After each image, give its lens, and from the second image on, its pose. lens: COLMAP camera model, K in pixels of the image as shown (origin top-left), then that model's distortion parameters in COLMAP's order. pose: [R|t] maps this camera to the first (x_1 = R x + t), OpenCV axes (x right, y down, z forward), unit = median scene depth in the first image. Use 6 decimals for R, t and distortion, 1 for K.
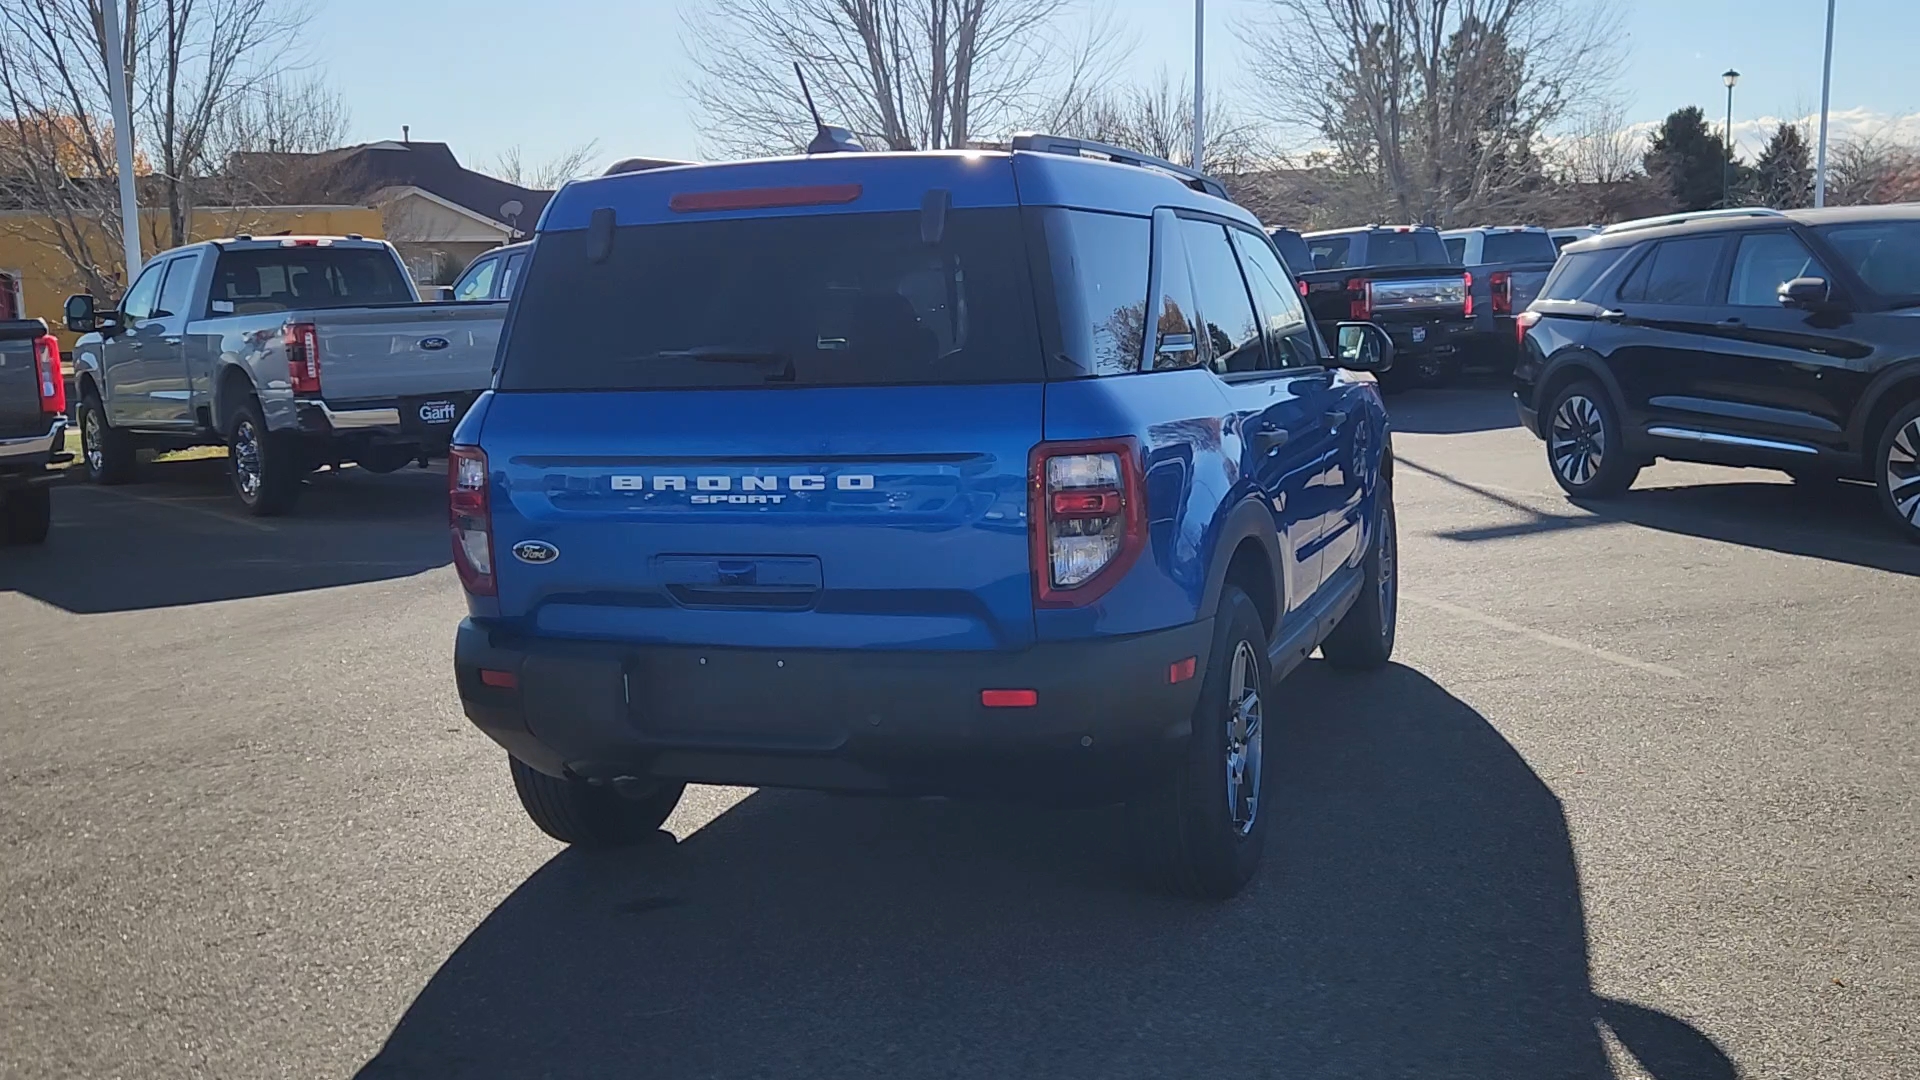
lens RADIAL K [[1859.2, 0, 957.3], [0, 1859.2, 547.9], [0, 0, 1]] dist [0.029457, 0.000000]
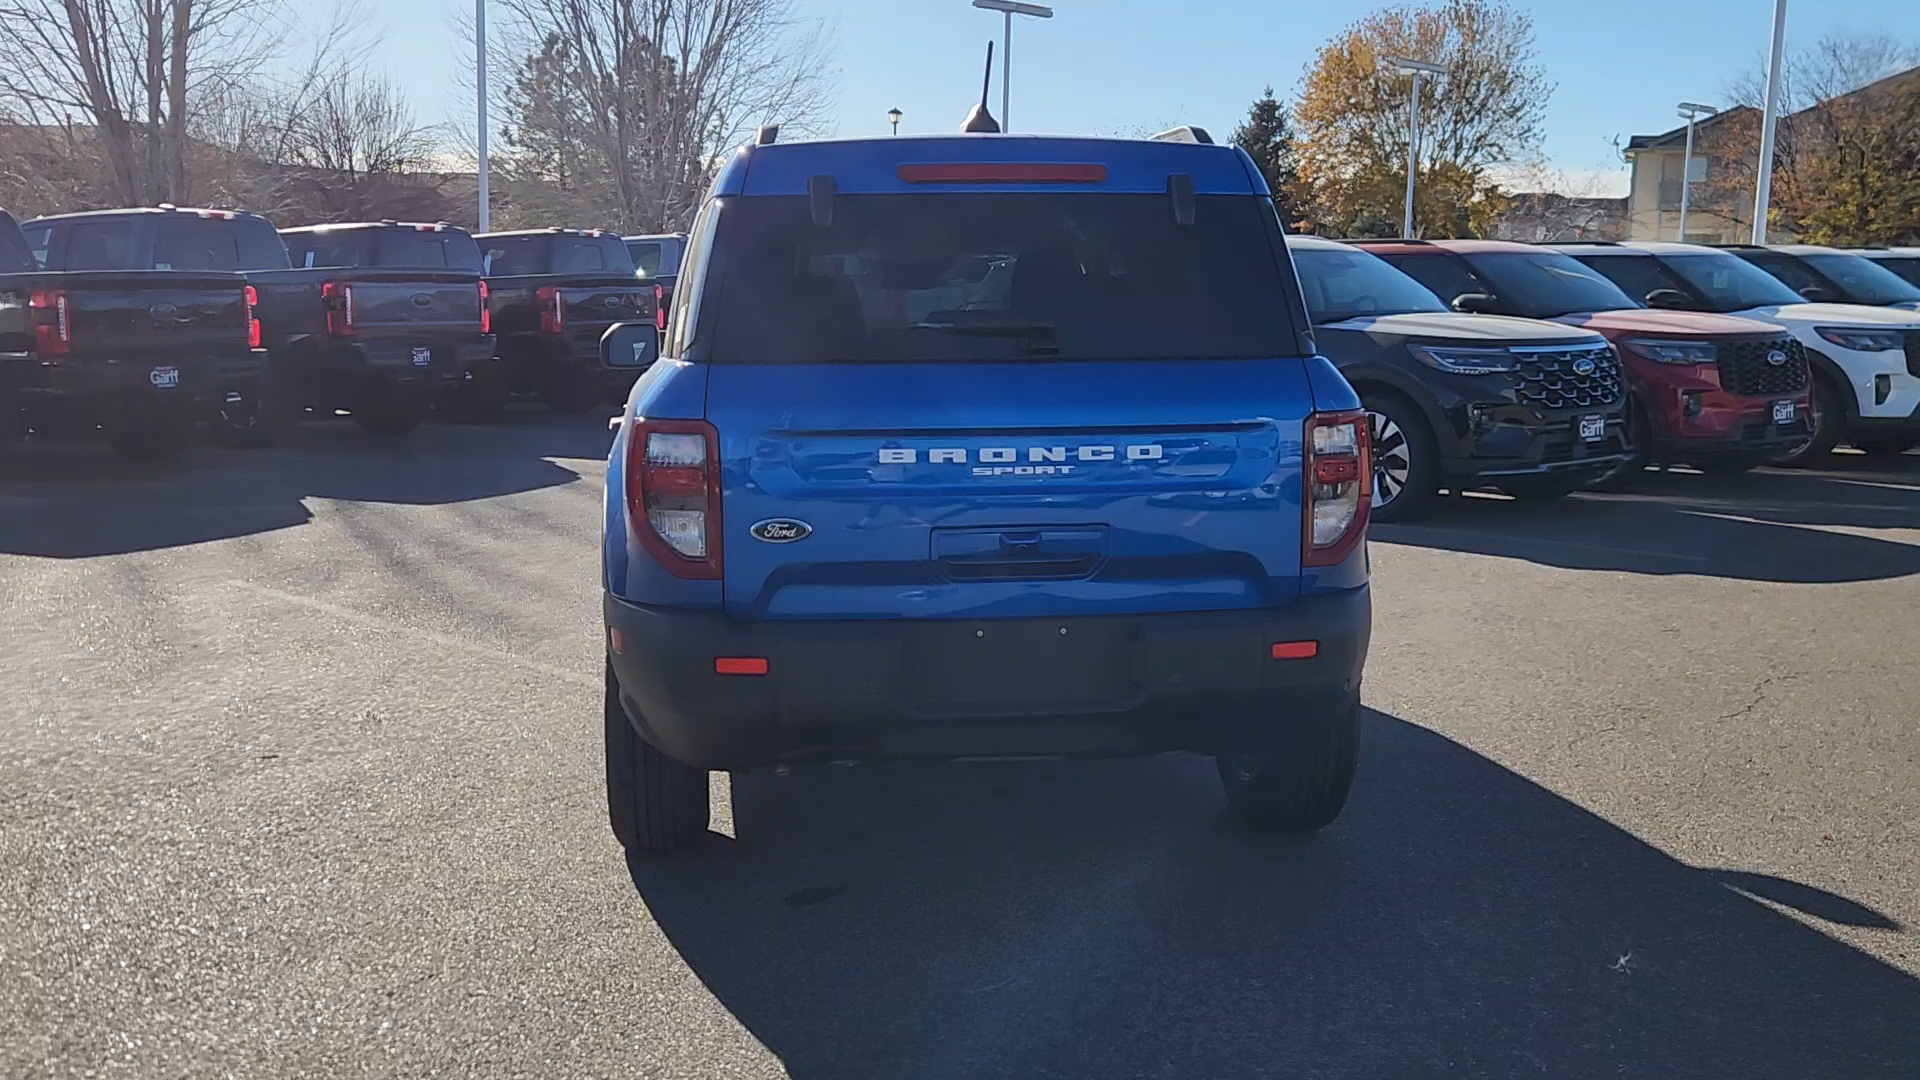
lens RADIAL K [[1859.2, 0, 958.9], [0, 1859.2, 544.3], [0, 0, 1]] dist [0.029457, 0.000000]
pose [[0.897665, -0.027970, 0.439791, -0.527778], [0.031007, 0.999519, 0.000280, 0.011143], [-0.439587, 0.013385, 0.898100, 0.095886]]
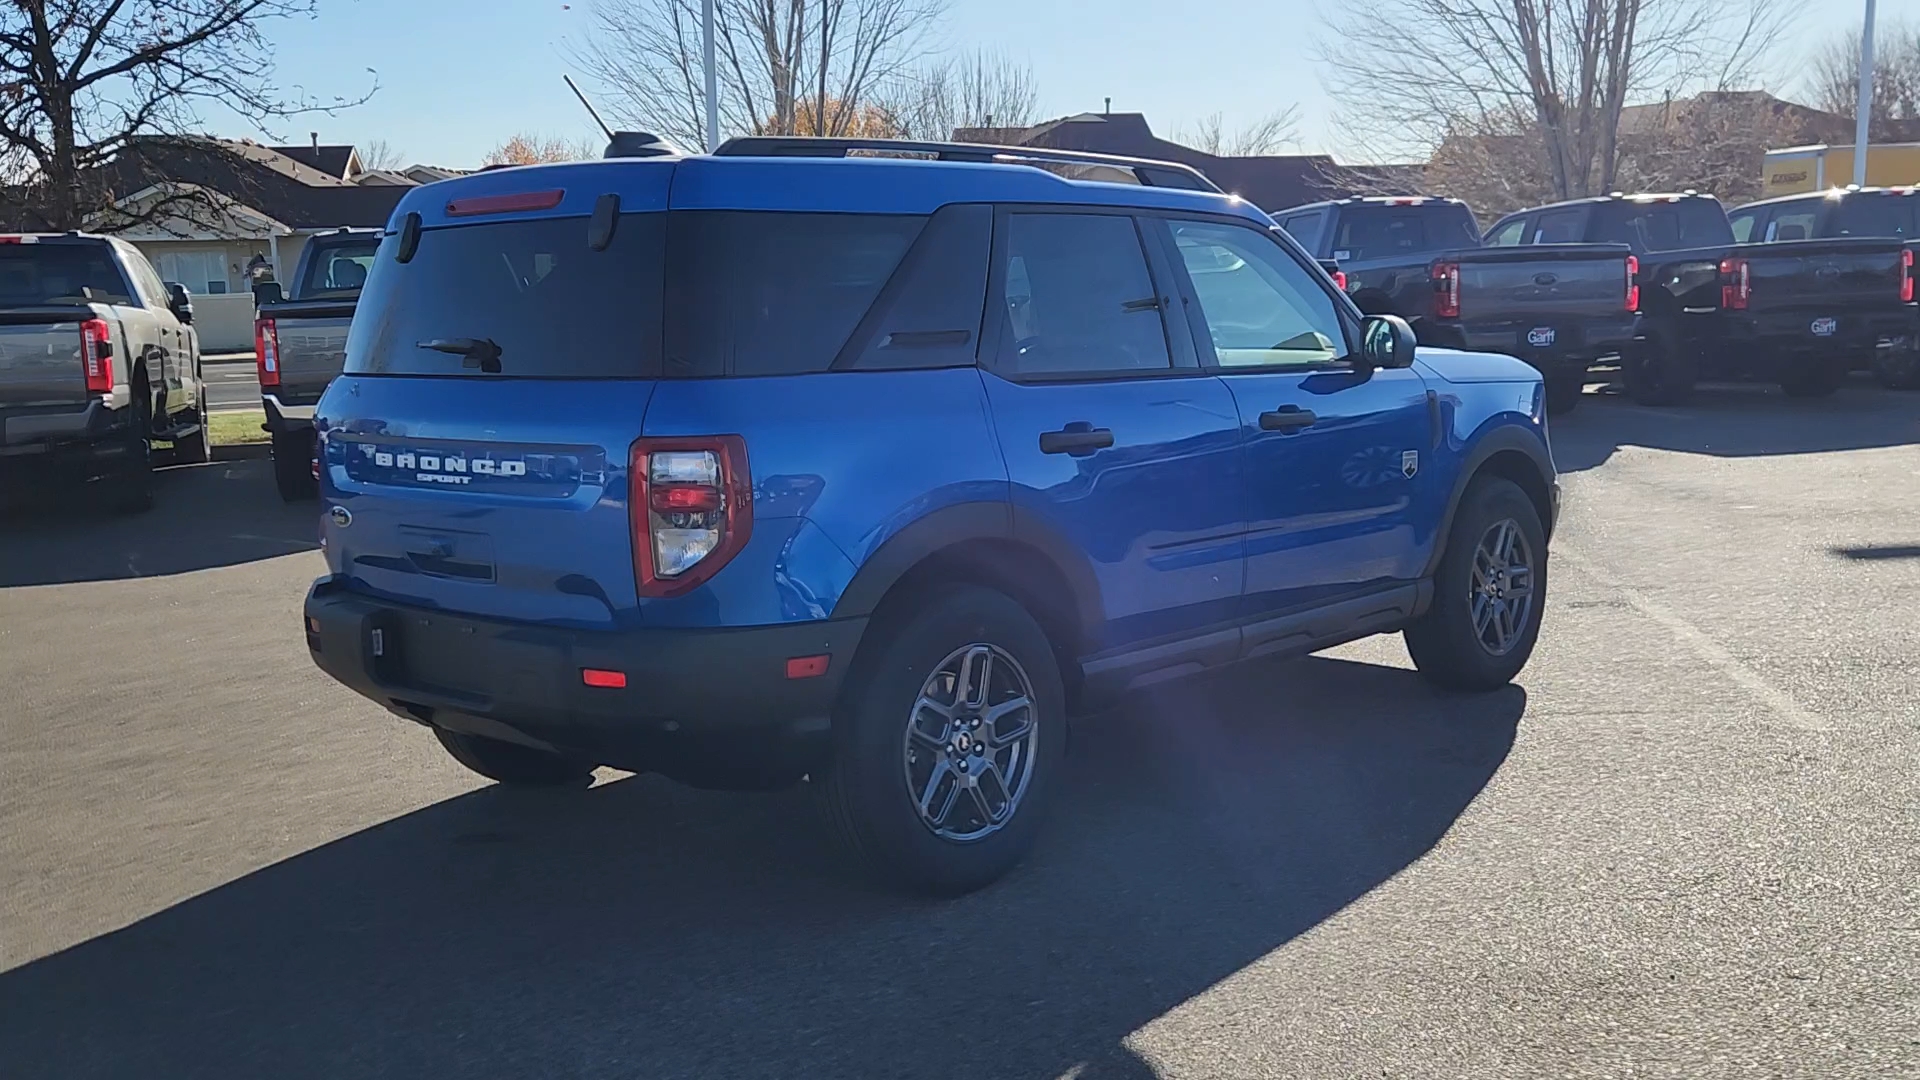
lens RADIAL K [[1859.2, 0, 941.5], [0, 1859.2, 547.7], [0, 0, 1]] dist [0.029457, 0.000000]
pose [[0.920896, 0.060313, -0.385115, 0.518007], [-0.052911, 0.998155, 0.029799, -0.030121], [0.386202, -0.007065, 0.922387, 0.081275]]
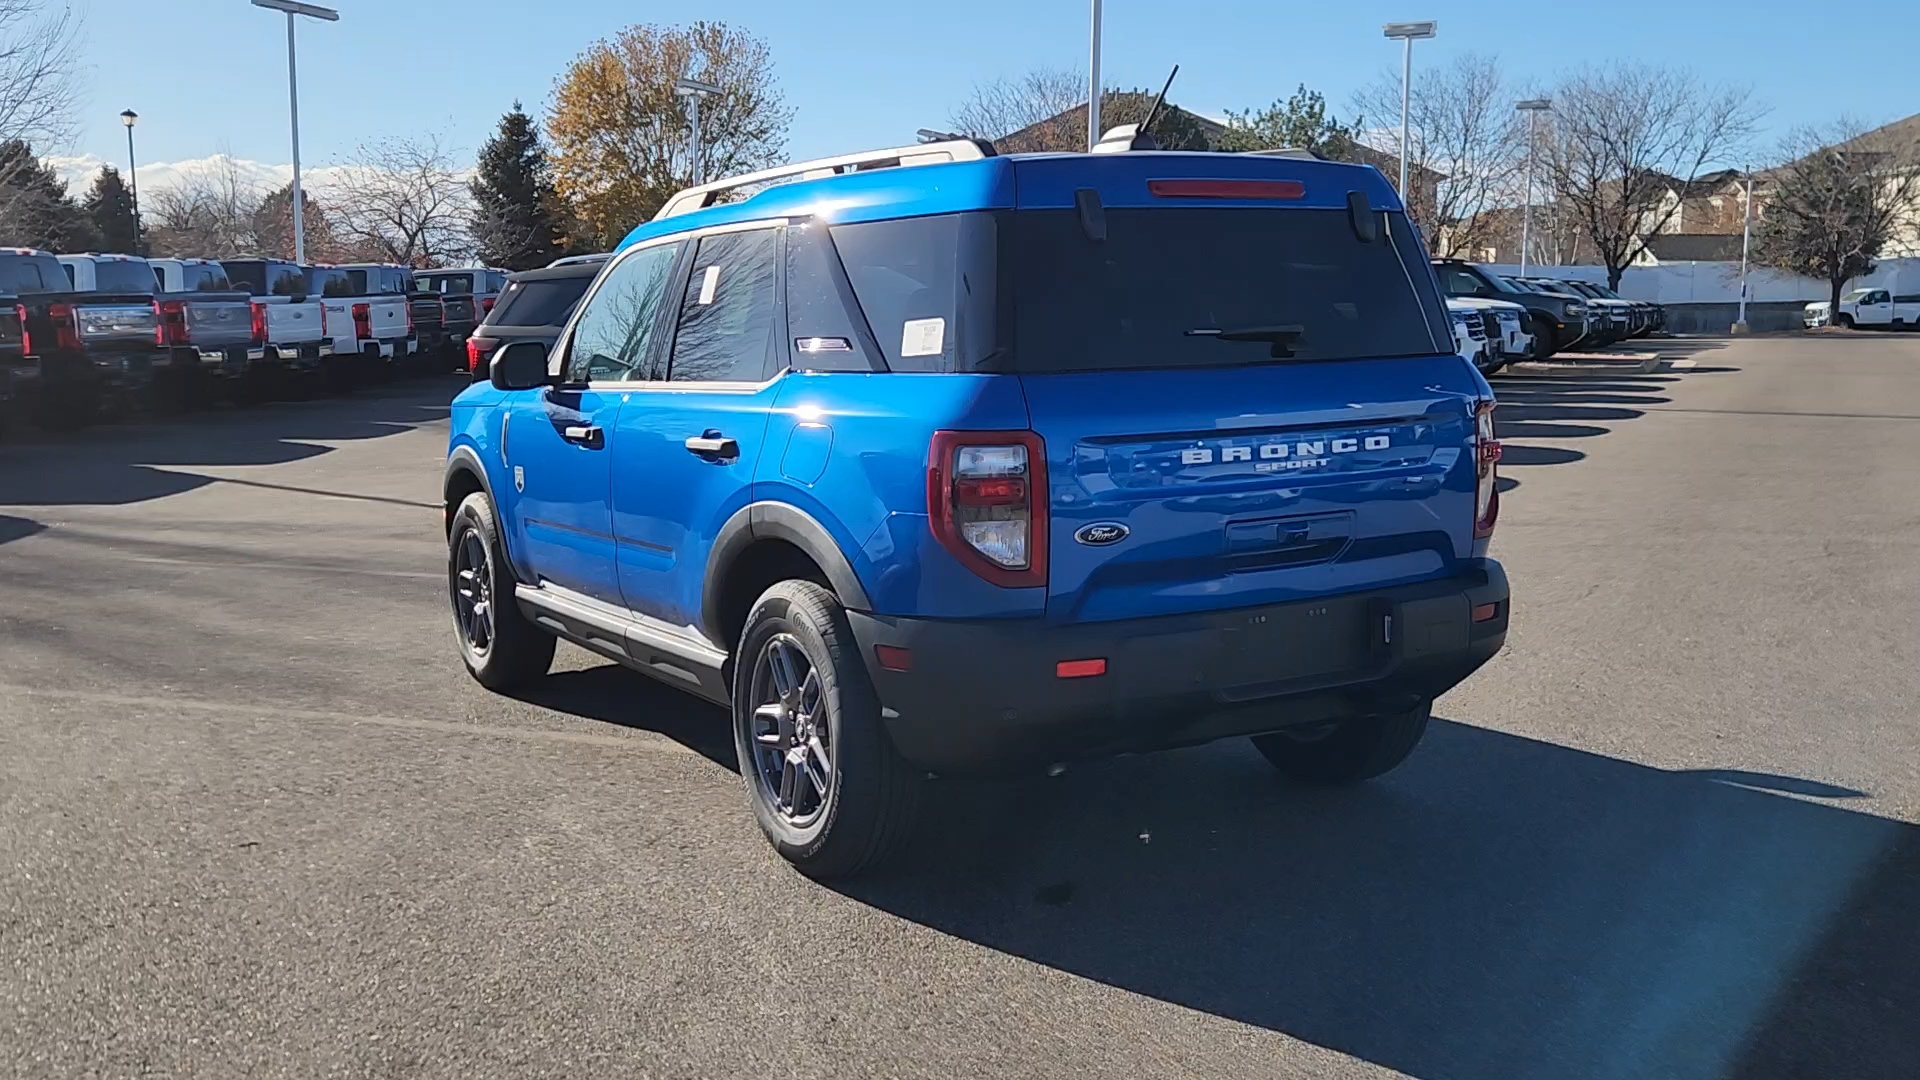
lens RADIAL K [[1859.2, 0, 961.9], [0, 1859.2, 520.9], [0, 0, 1]] dist [0.029457, 0.000000]
pose [[0.646907, -0.066255, 0.759686, -0.953274], [0.094542, 0.995501, 0.006314, -0.016495], [-0.756686, 0.067738, 0.650260, 0.389782]]
